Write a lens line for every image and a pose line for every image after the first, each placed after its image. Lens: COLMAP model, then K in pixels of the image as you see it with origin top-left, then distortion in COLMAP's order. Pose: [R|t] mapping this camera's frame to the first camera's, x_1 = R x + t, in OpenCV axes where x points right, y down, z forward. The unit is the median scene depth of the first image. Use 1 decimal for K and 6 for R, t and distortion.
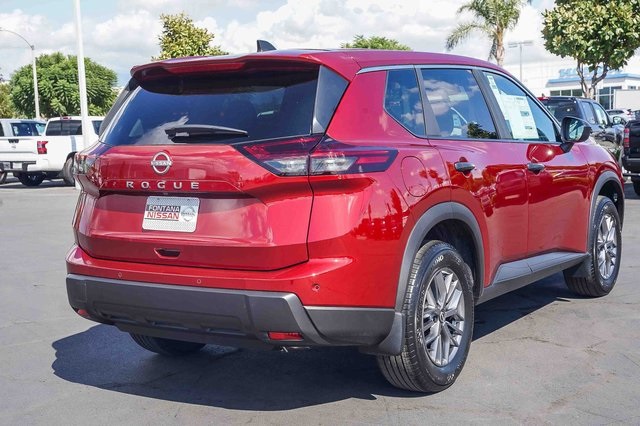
lens RADIAL K [[933.7, 0, 317.6], [0, 933.7, 213.6], [0, 0, 1]] dist [0.187436, 0.000000]
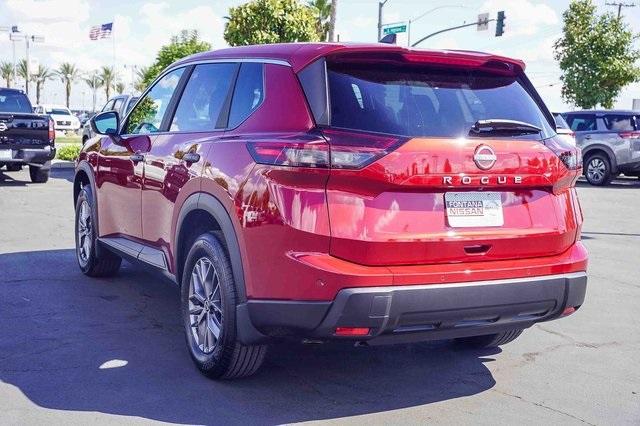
lens RADIAL K [[828.4, 0, 319.1], [0, 828.4, 211.9], [0, 0, 1]] dist [0.071417, 0.000000]
pose [[0.459897, -0.053524, 0.886358, -0.982670], [0.036938, 0.998471, 0.041128, -0.037961], [-0.887204, 0.013825, 0.461171, 0.733875]]
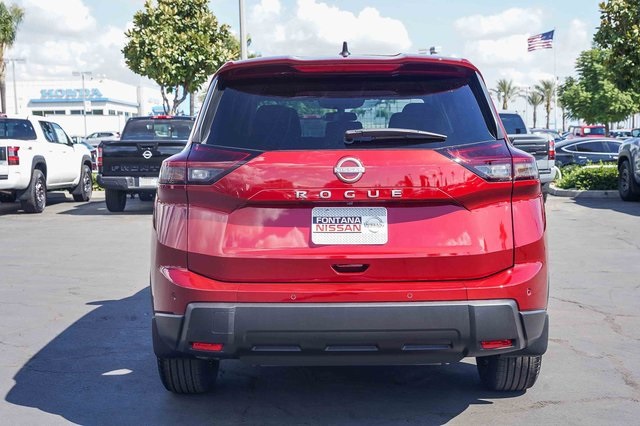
lens RADIAL K [[933.7, 0, 323.1], [0, 933.7, 211.1], [0, 0, 1]] dist [0.187436, 0.000000]
pose [[0.830379, -0.027434, 0.556523, -0.671560], [0.042044, 0.999025, -0.013485, -0.002666], [-0.555610, 0.034597, 0.830723, 0.256575]]
